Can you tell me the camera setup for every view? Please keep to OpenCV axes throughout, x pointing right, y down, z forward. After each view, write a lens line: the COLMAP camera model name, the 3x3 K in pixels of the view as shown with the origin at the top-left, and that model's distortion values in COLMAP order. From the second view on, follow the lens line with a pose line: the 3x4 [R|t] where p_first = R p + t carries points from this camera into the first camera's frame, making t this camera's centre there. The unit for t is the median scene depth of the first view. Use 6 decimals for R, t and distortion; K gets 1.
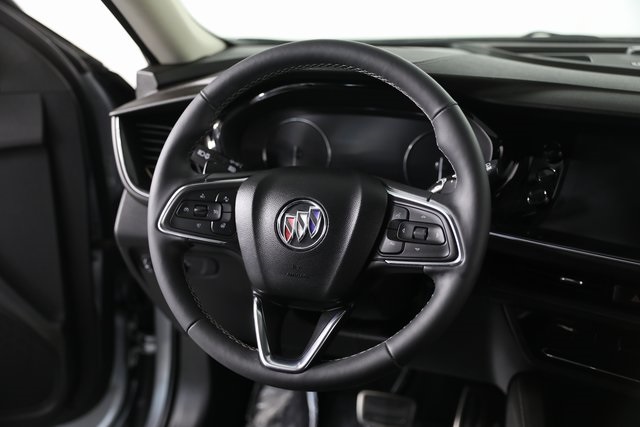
lens RADIAL K [[660.2, 0, 320.0], [0, 660.2, 213.5], [0, 0, 1]] dist [0.012037, 0.026939]
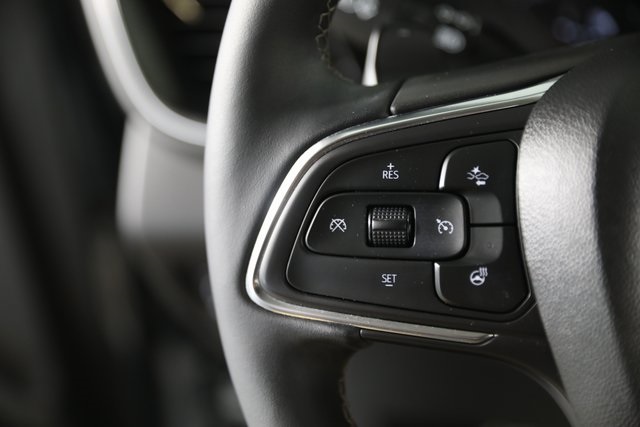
lens RADIAL K [[1043.8, 0, 320.0], [0, 1043.8, 213.5], [0, 0, 1]] dist [0.266634, 0.005600]
pose [[0.983713, -0.070018, -0.165545, -0.135990], [0.095552, 0.983798, 0.151696, -0.078973], [0.152242, -0.165044, 0.974466, 0.565000]]
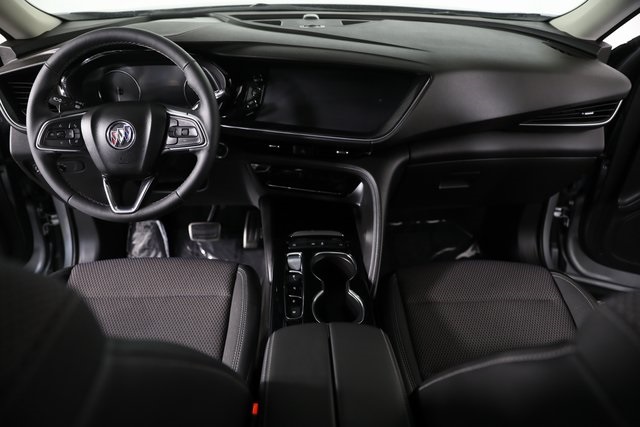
lens RADIAL K [[434.1, 0, 316.3], [0, 434.1, 210.9], [0, 0, 1]] dist [-0.114564, 0.092562]
pose [[0.942978, -0.167514, 0.287629, 0.103530], [0.098285, 0.965731, 0.240216, -0.009736], [-0.318012, -0.198249, 0.927128, -0.292185]]
